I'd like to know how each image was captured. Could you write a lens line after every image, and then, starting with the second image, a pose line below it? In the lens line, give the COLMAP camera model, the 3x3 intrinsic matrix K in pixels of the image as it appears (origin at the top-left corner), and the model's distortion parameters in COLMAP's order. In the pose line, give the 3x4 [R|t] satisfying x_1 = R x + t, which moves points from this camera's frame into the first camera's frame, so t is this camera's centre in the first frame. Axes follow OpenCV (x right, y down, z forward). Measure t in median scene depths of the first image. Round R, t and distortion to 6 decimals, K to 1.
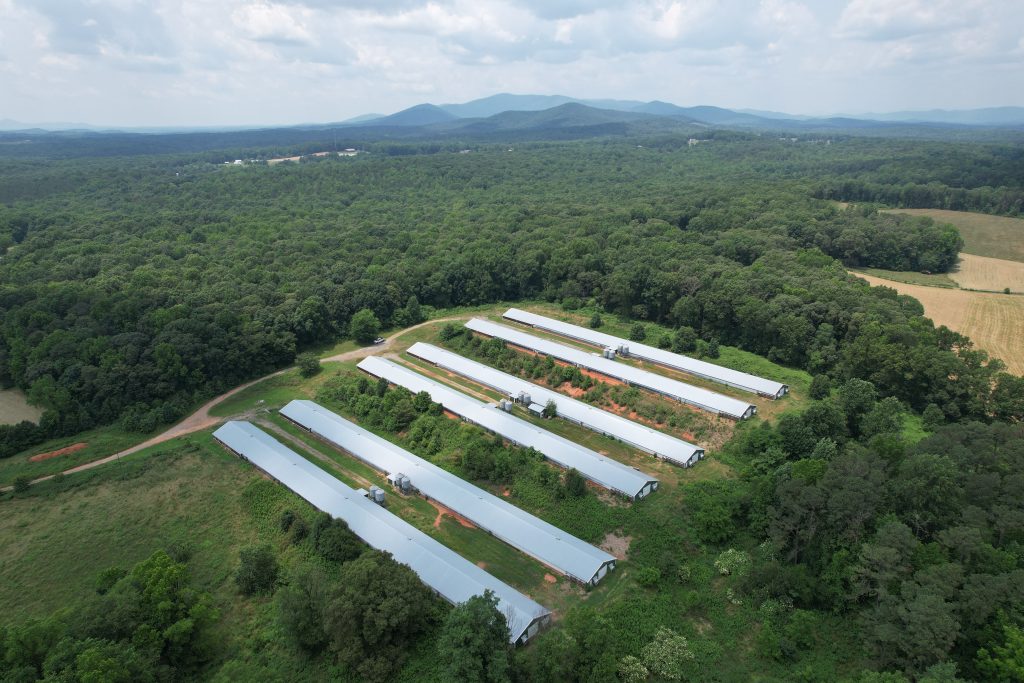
lens RADIAL K [[655.6, 0, 517.4], [0, 655.6, 344.0], [0, 0, 1]] dist [-0.021854, -0.000360]
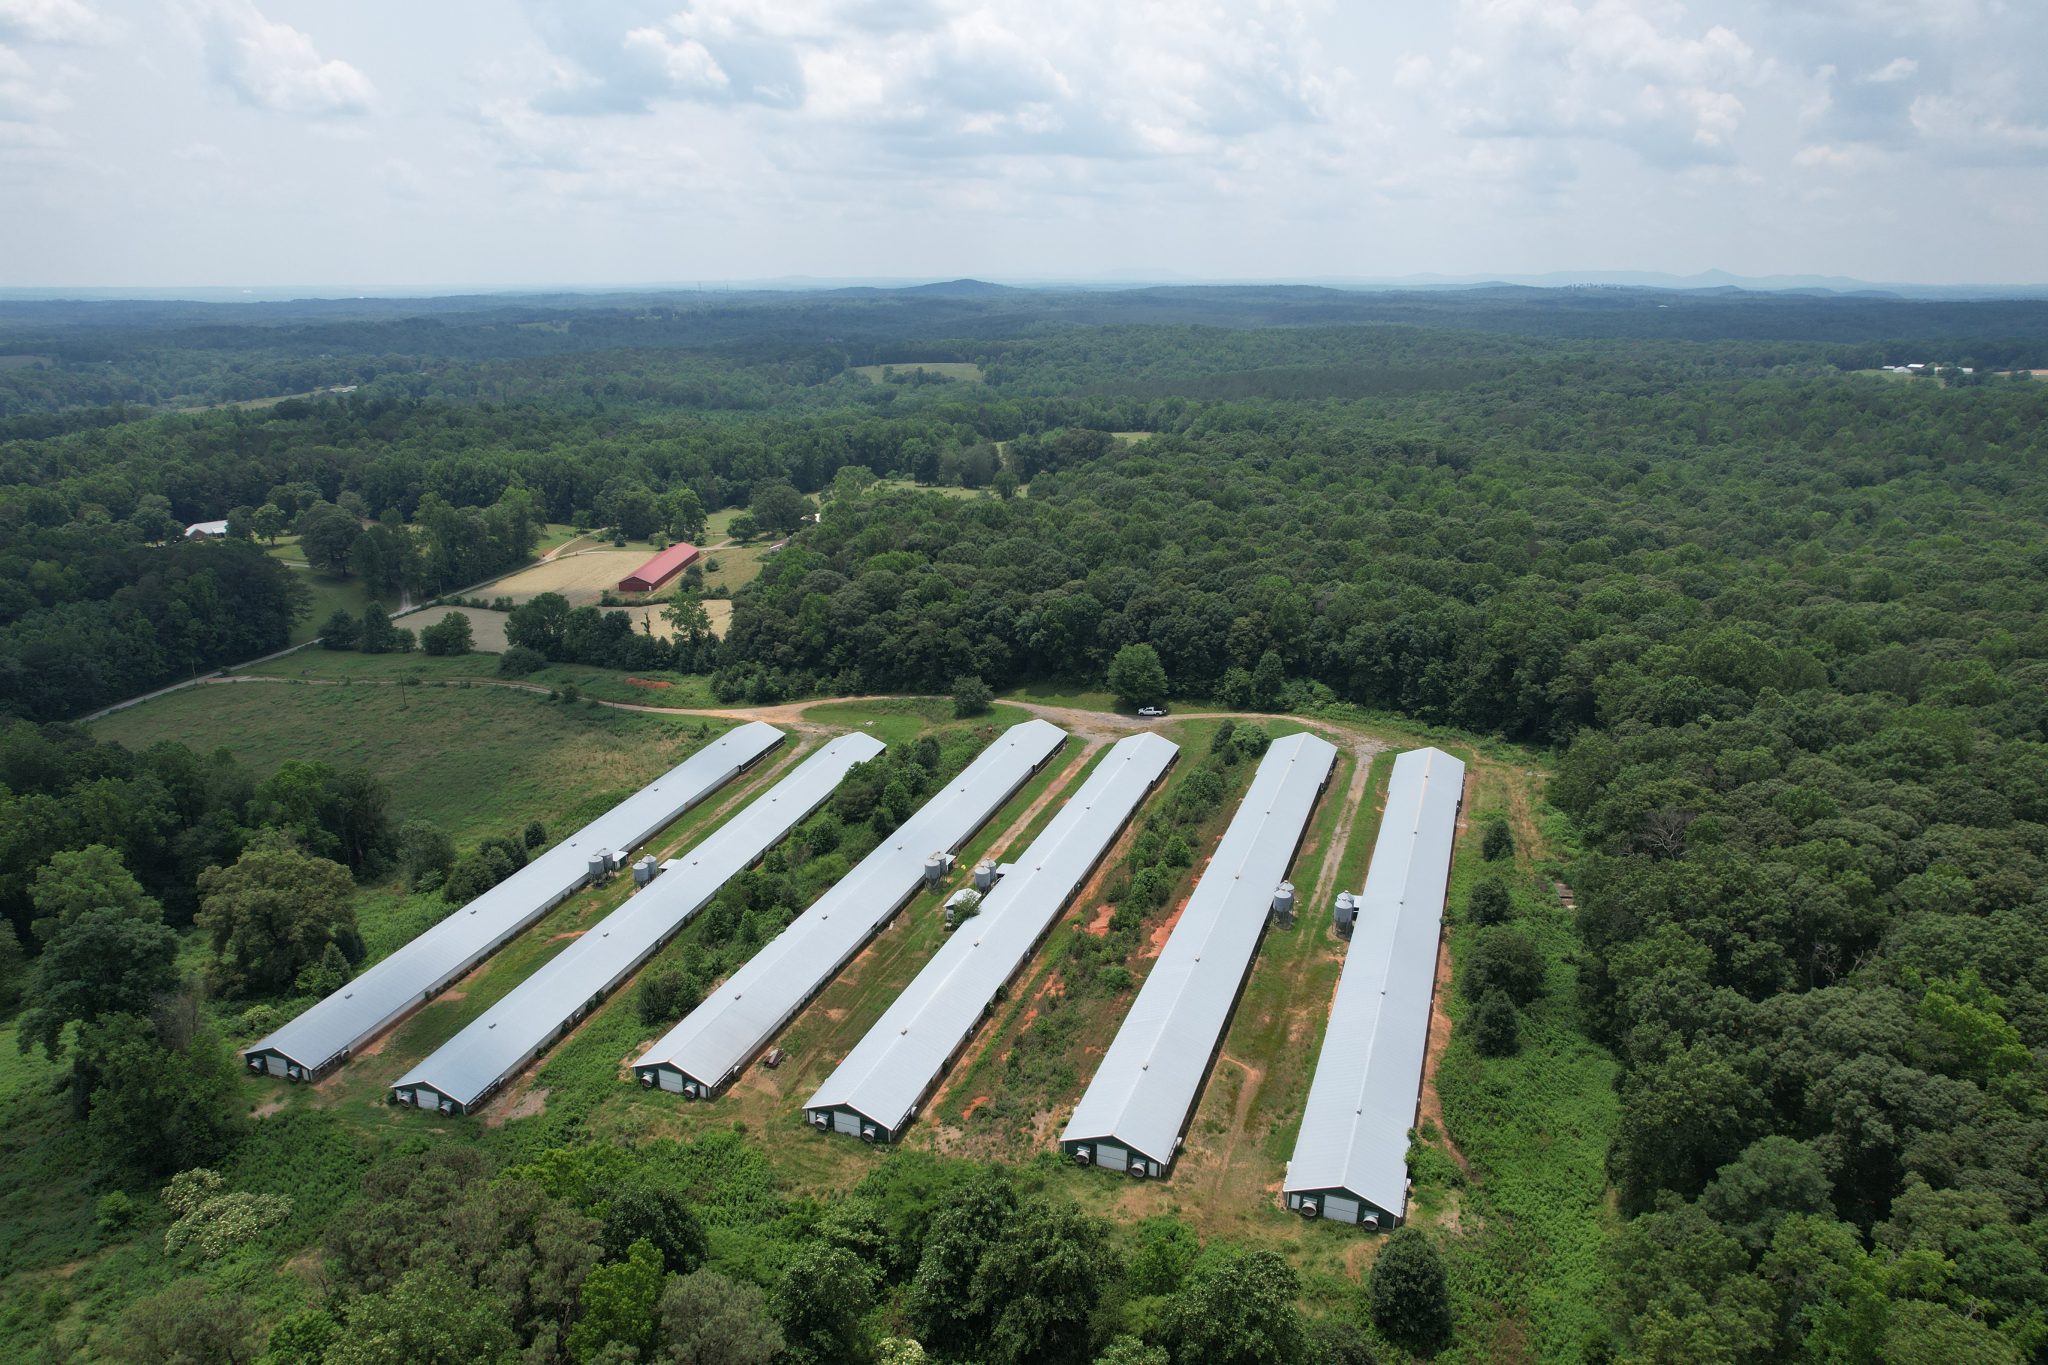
lens RADIAL K [[1311.3, 0, 1034.9], [0, 1311.3, 687.4], [0, 0, 1]] dist [-0.021854, -0.000360]
pose [[0.432165, 0.282426, -0.856428, 0.740754], [-0.299232, 0.940797, 0.159252, -0.190586], [0.850702, 0.187448, 0.491091, 0.521871]]
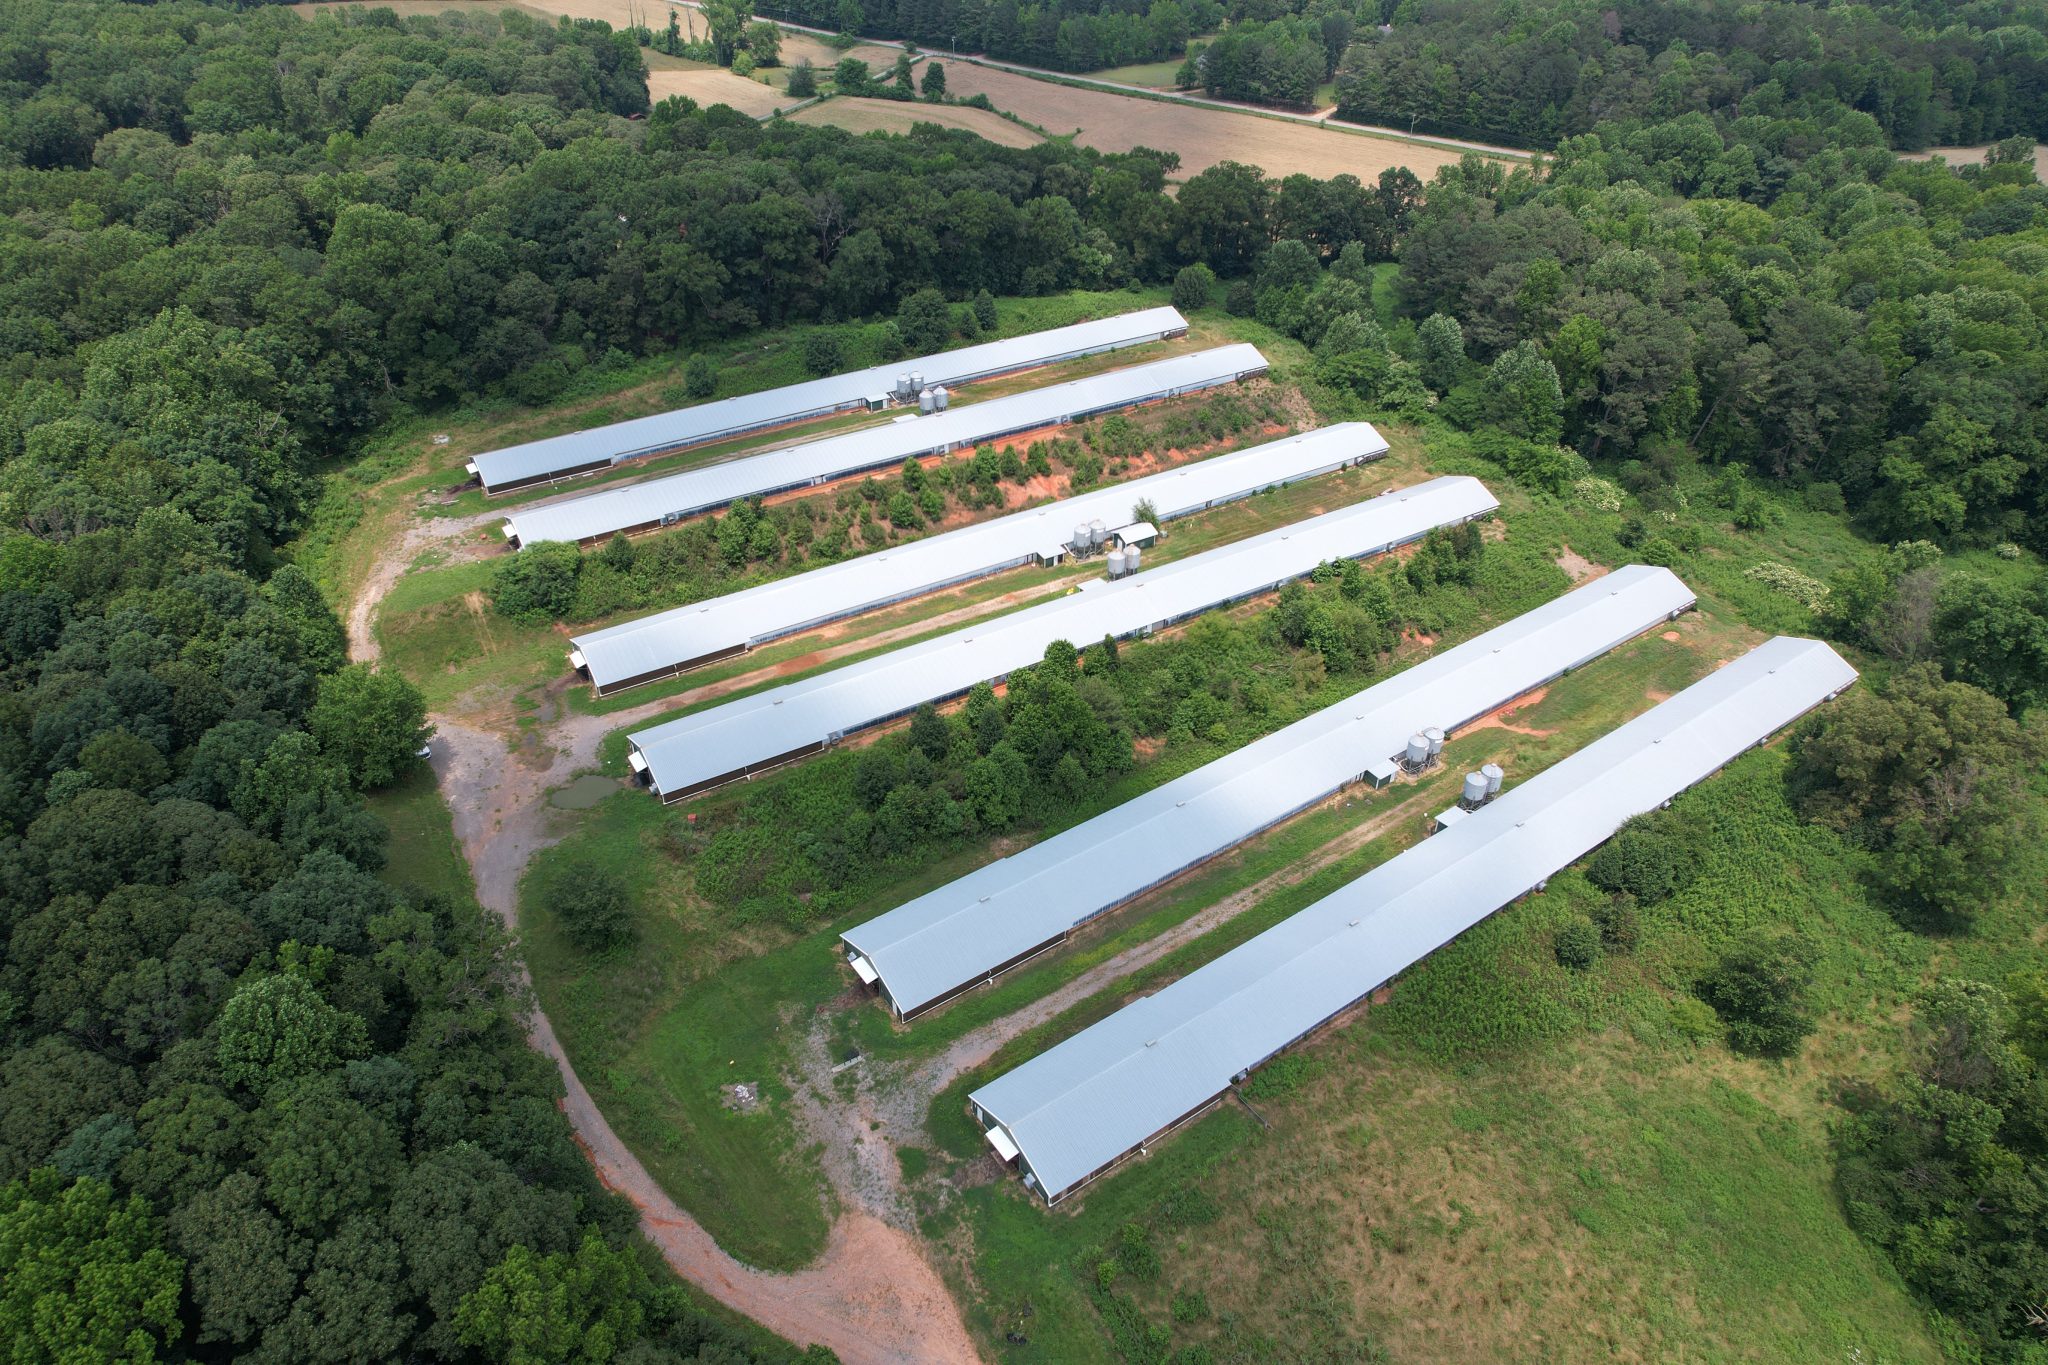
lens RADIAL K [[1311.3, 0, 1034.9], [0, 1311.3, 687.4], [0, 0, 1]] dist [-0.021854, -0.000360]
pose [[0.212709, -0.551565, 0.806555, -0.685218], [0.315840, 0.819944, 0.477427, -0.234533], [-0.924662, 0.153189, 0.348616, 0.717912]]
